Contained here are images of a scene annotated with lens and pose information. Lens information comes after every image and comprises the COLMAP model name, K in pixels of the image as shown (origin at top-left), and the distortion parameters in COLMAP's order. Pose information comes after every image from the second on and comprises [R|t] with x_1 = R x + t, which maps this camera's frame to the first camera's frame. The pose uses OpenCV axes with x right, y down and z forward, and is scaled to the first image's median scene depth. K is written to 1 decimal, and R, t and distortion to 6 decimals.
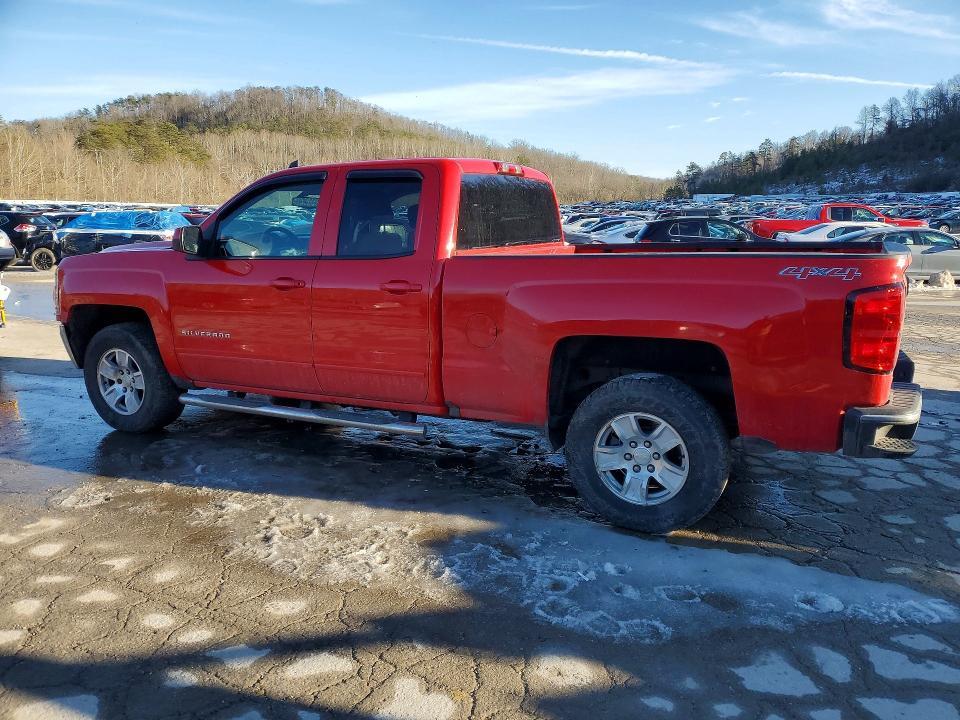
lens RADIAL K [[751.6, 0, 482.1], [0, 751.6, 360.2], [0, 0, 1]] dist [0.013185, 0.007155]
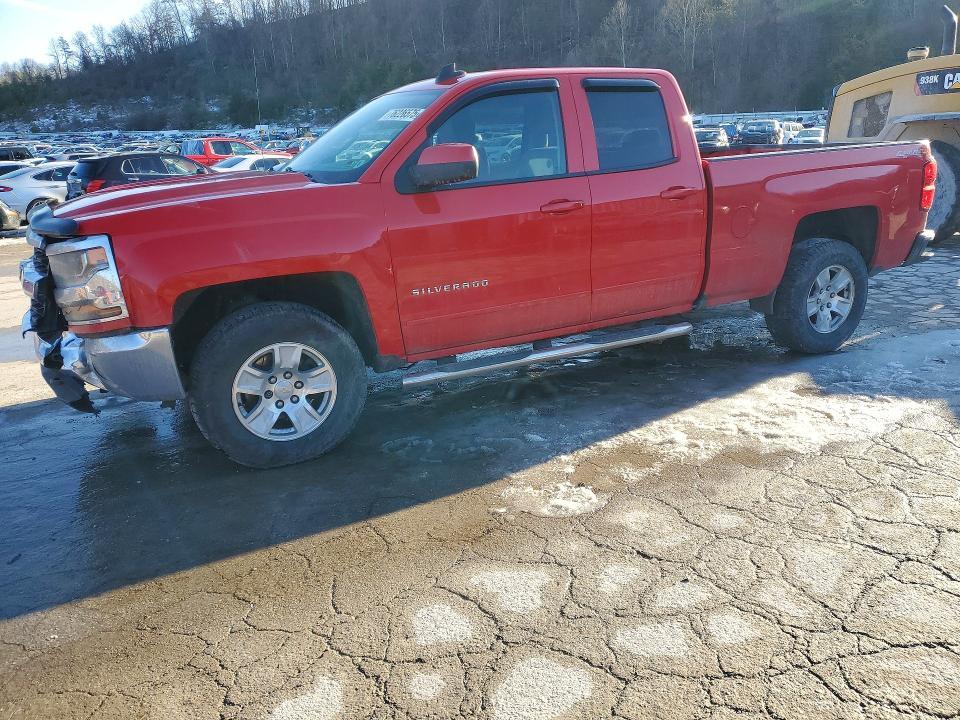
lens RADIAL K [[751.6, 0, 482.1], [0, 751.6, 360.2], [0, 0, 1]] dist [0.013185, 0.007155]
pose [[0.587133, -0.245211, 0.771458, -0.889213], [0.185756, 0.968398, 0.166436, -0.077797], [-0.787889, 0.045583, 0.614127, 0.457391]]
